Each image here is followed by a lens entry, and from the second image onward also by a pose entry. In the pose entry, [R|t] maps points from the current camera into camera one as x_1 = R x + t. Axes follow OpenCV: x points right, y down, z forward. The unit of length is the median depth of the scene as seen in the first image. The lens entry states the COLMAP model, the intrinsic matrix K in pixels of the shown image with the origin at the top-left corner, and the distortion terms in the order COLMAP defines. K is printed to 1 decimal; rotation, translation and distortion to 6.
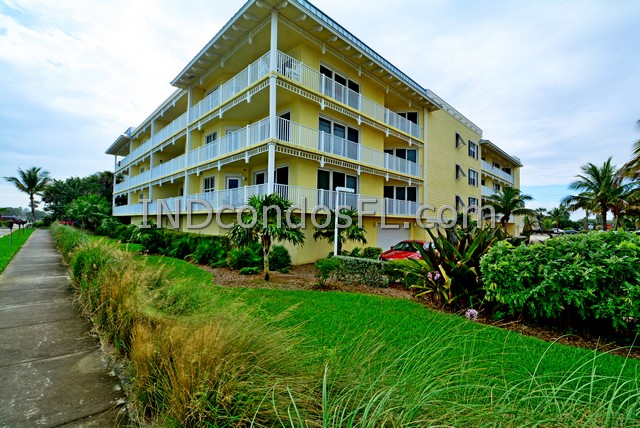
lens RADIAL K [[270.3, 0, 320.0], [0, 270.3, 214.0], [0, 0, 1]] dist [-0.000166, -0.000134]
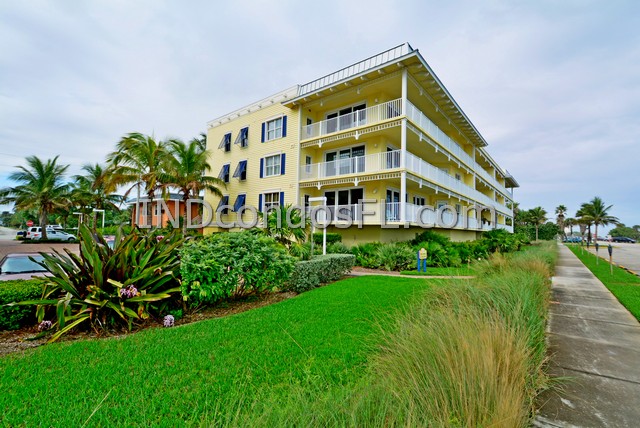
lens RADIAL K [[270.3, 0, 320.0], [0, 270.3, 214.0], [0, 0, 1]] dist [-0.000166, -0.000134]
pose [[0.136418, -0.143427, -0.980214, 1.110157], [-0.044370, 0.987586, -0.150680, 0.113876], [0.989657, 0.064048, 0.128361, 0.761691]]
